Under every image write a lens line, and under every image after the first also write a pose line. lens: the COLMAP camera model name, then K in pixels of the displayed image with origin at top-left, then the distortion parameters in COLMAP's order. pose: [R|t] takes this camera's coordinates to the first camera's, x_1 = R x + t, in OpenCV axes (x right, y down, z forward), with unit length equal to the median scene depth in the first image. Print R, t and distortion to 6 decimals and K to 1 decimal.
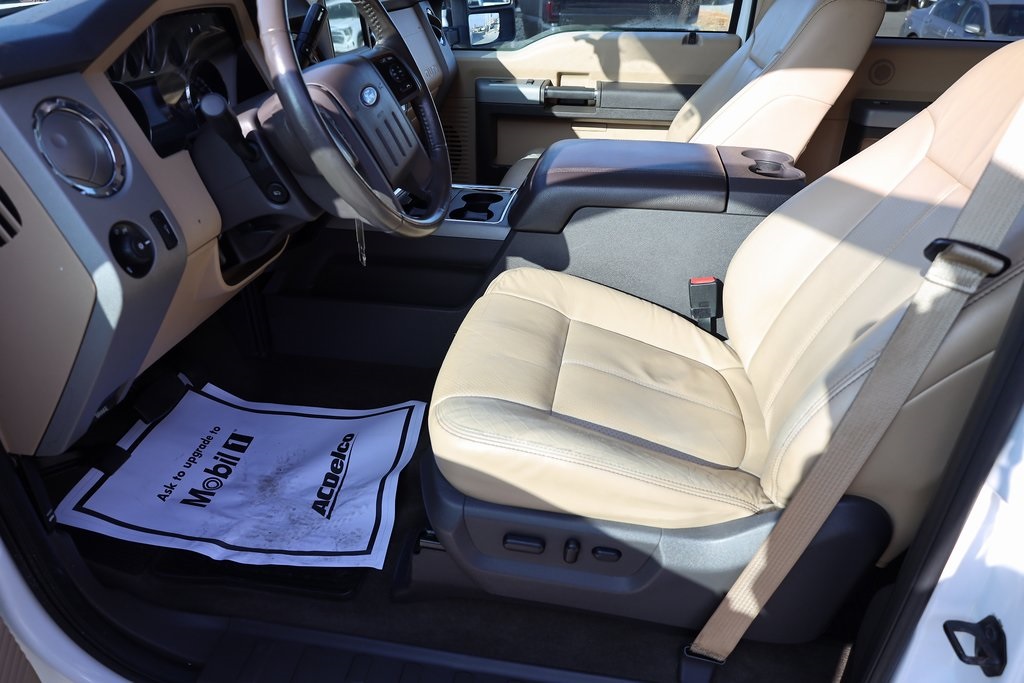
lens RADIAL K [[694.3, 0, 508.4], [0, 694.3, 339.5], [0, 0, 1]] dist [0.009485, -0.018835]
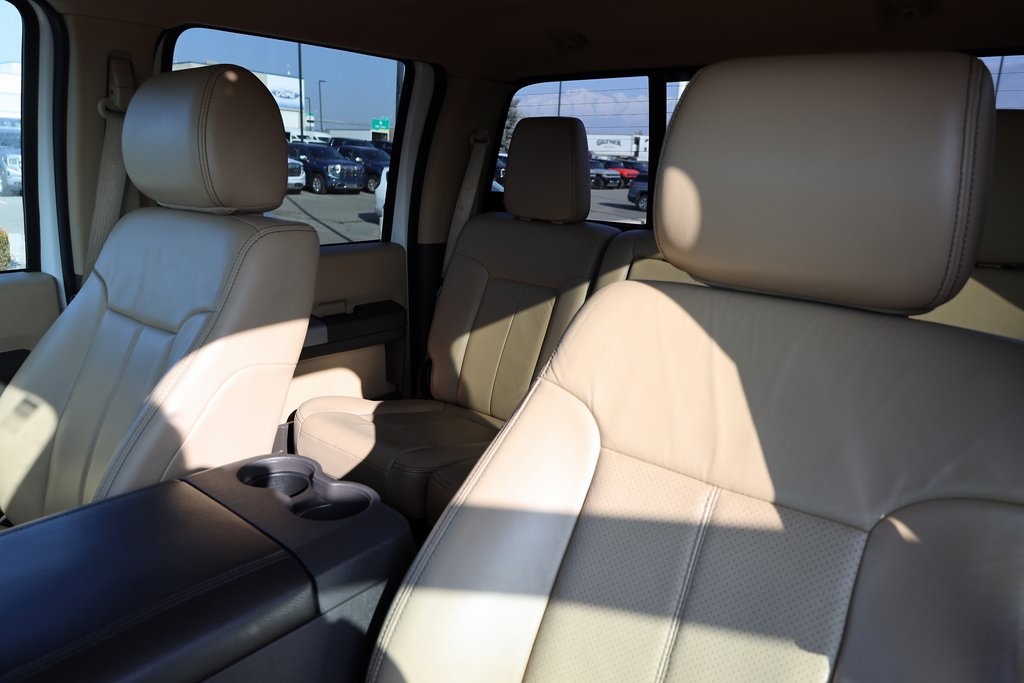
lens RADIAL K [[694.3, 0, 511.1], [0, 694.3, 341.4], [0, 0, 1]] dist [0.009485, -0.018835]
pose [[0.514477, -0.197843, 0.834369, -0.026746], [0.390319, 0.920406, -0.022429, -0.285274], [-0.763521, 0.337209, 0.550750, 0.461394]]
